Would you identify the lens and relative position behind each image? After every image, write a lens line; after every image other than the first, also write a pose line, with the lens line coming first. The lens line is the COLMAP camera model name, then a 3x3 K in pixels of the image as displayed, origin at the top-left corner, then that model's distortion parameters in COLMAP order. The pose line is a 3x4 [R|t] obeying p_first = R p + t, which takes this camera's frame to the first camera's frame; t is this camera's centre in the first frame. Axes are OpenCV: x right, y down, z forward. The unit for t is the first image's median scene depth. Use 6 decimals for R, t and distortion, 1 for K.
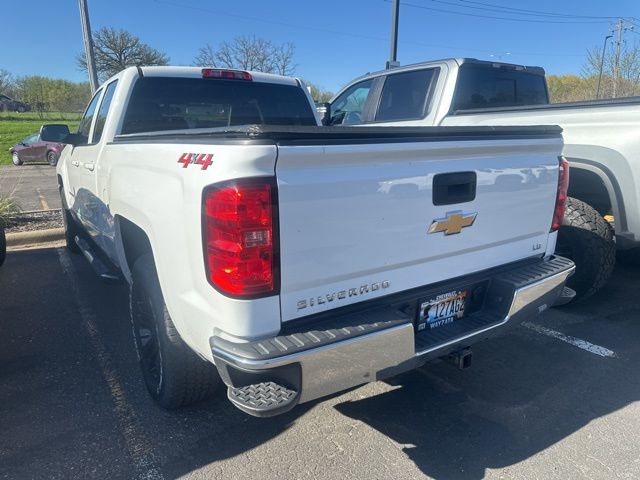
lens RADIAL K [[452.6, 0, 316.9], [0, 452.6, 236.0], [0, 0, 1]] dist [0.052756, -0.068611]
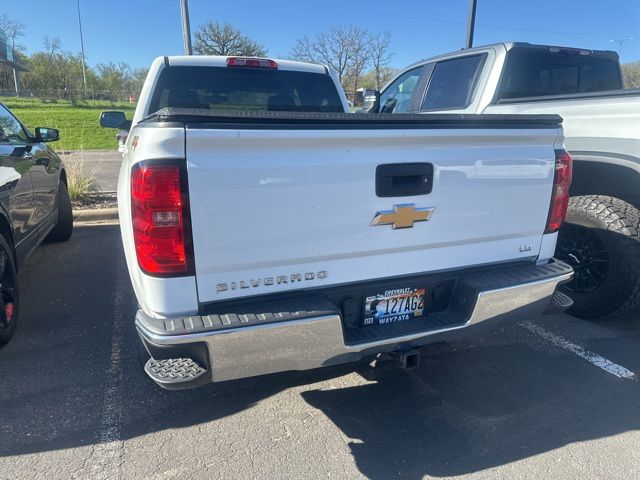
lens RADIAL K [[451.0, 0, 316.7], [0, 451.0, 239.7], [0, 0, 1]] dist [0.043847, -0.048163]
pose [[0.980557, 0.060892, -0.186549, 0.237315], [-0.055760, 0.997911, 0.032640, 0.000210], [0.188147, -0.021604, 0.981903, 0.028785]]
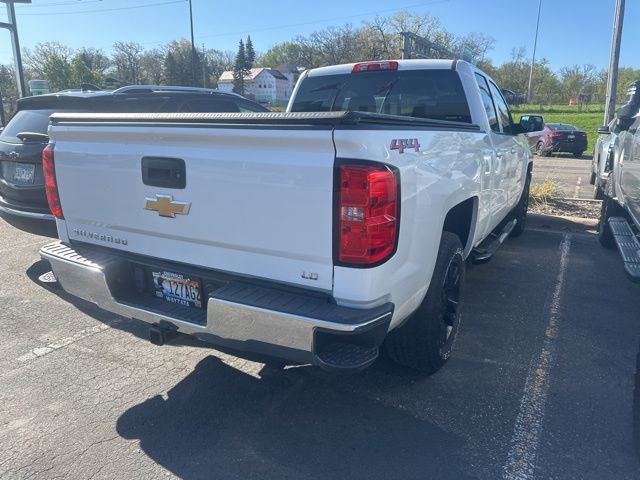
lens RADIAL K [[447.3, 0, 323.0], [0, 447.3, 237.0], [0, 0, 1]] dist [0.036131, -0.037840]
pose [[0.466169, 0.224723, -0.855679, 1.082291], [-0.206482, 0.968126, 0.141764, -0.143085], [0.860263, 0.110596, 0.497711, 0.635246]]
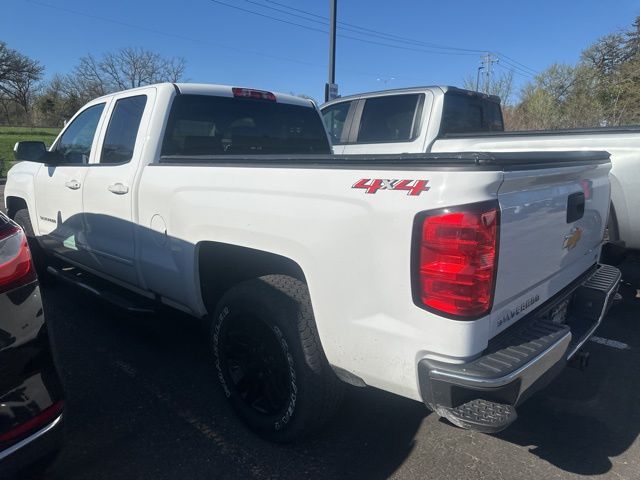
lens RADIAL K [[451.0, 0, 316.7], [0, 451.0, 239.7], [0, 0, 1]] dist [0.043847, -0.048163]
pose [[0.974081, -0.034710, 0.223521, -0.443767], [0.040731, 0.998919, -0.022383, -0.021621], [-0.222502, 0.030907, 0.974442, 0.044485]]
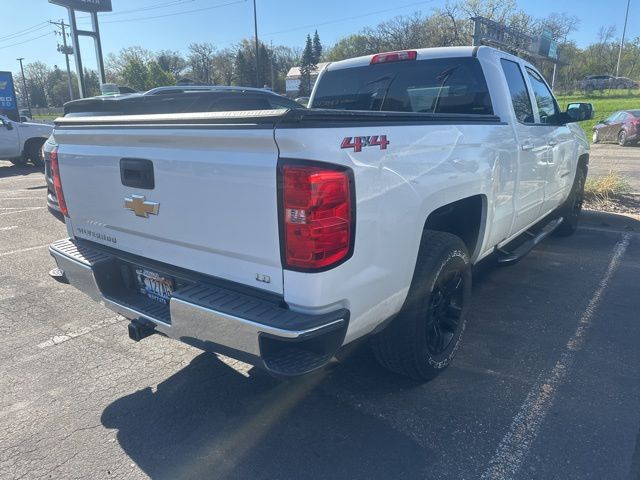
lens RADIAL K [[448.0, 0, 320.0], [0, 448.0, 240.0], [0, 0, 1]] dist [0.041963, -0.047772]
pose [[0.329898, 0.246012, -0.911397, 1.129486], [-0.192913, 0.962641, 0.190016, -0.186269], [0.924095, 0.113135, 0.365033, 0.799698]]
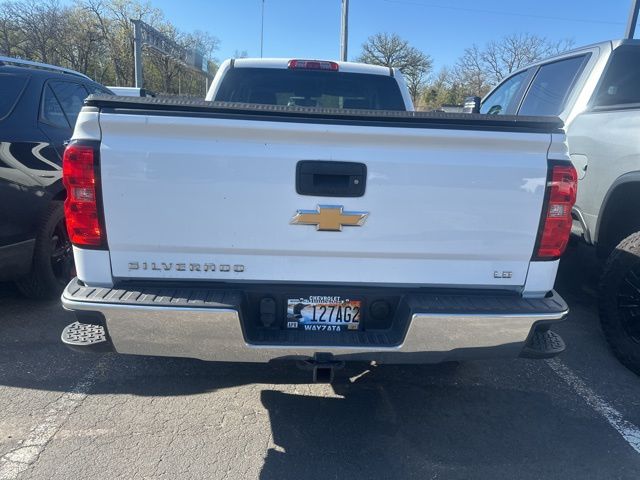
lens RADIAL K [[448.0, 0, 320.0], [0, 448.0, 240.0], [0, 0, 1]] dist [0.041963, -0.047772]
pose [[0.862744, 0.165396, -0.477826, 0.559242], [-0.161358, 0.985637, 0.049830, -0.020922], [0.479204, 0.034111, 0.877040, 0.179507]]
